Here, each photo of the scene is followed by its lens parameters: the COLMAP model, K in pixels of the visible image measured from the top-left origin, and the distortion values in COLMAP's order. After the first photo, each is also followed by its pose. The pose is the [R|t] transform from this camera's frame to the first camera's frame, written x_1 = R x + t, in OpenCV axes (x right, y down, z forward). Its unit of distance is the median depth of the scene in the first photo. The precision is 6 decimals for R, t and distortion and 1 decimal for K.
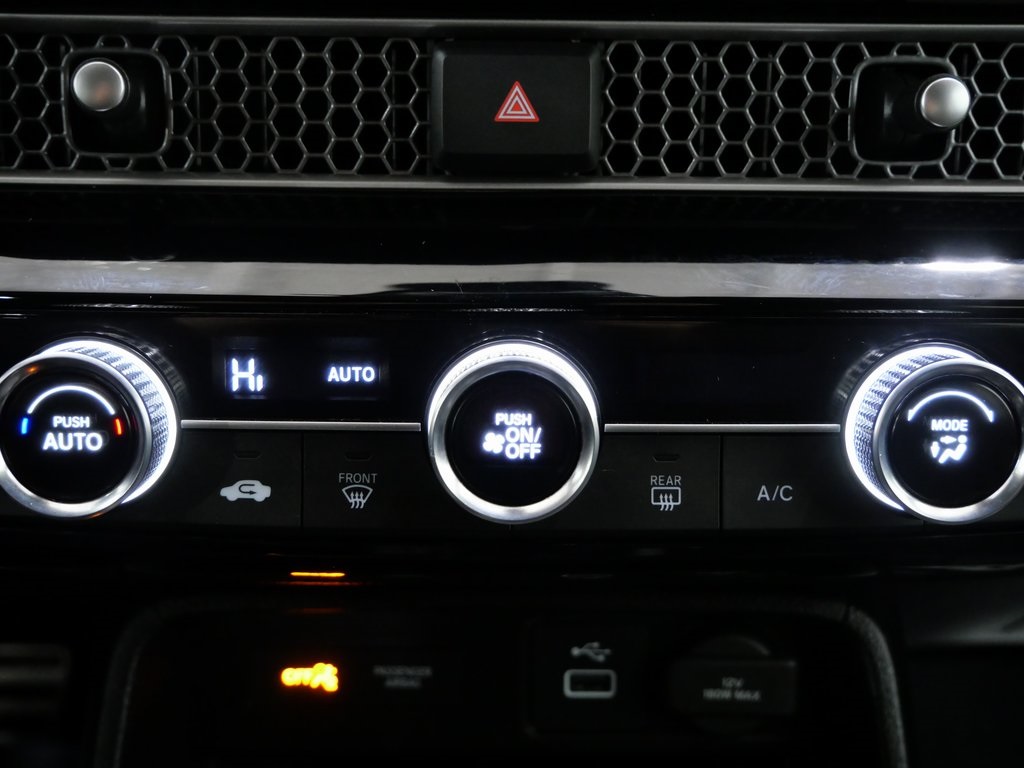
lens RADIAL K [[1190.4, 0, 514.9], [0, 1190.4, 383.2], [0, 0, 1]] dist [0.010498, 0.000000]
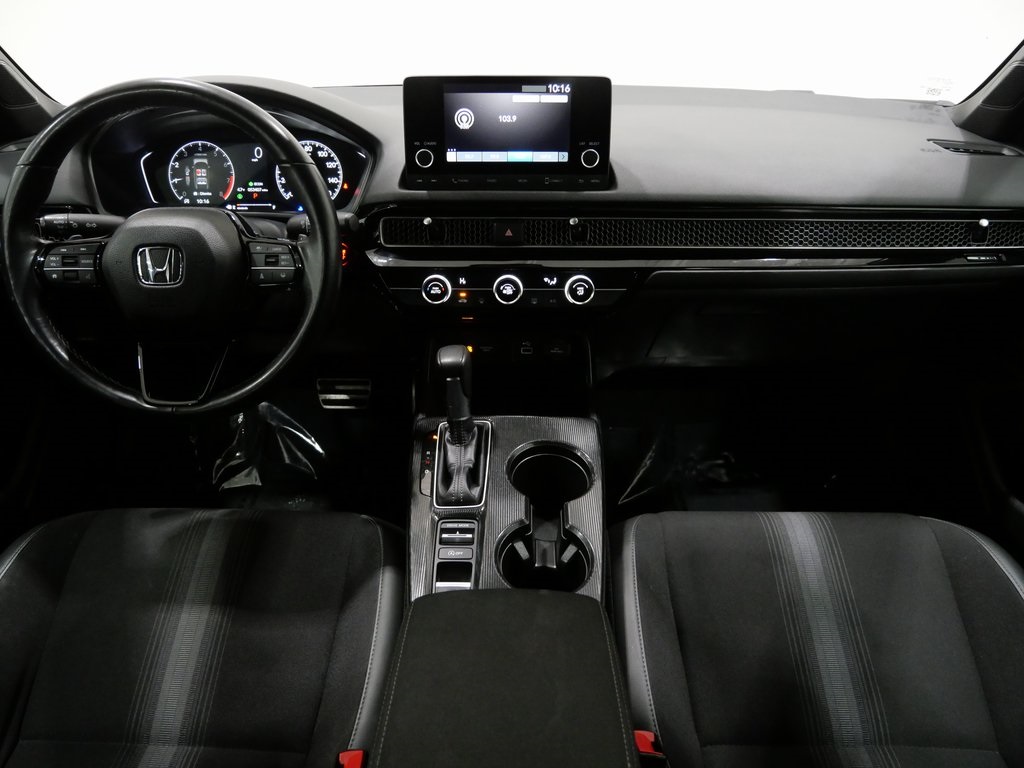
lens RADIAL K [[788.8, 0, 505.0], [0, 788.8, 386.9], [0, 0, 1]] dist [-0.024418, 0.012783]
pose [[0.999607, -0.000134, -0.028022, 0.090584], [0.002739, 0.995668, 0.092934, 0.150353], [0.027889, -0.092974, 0.995278, -2.860213]]
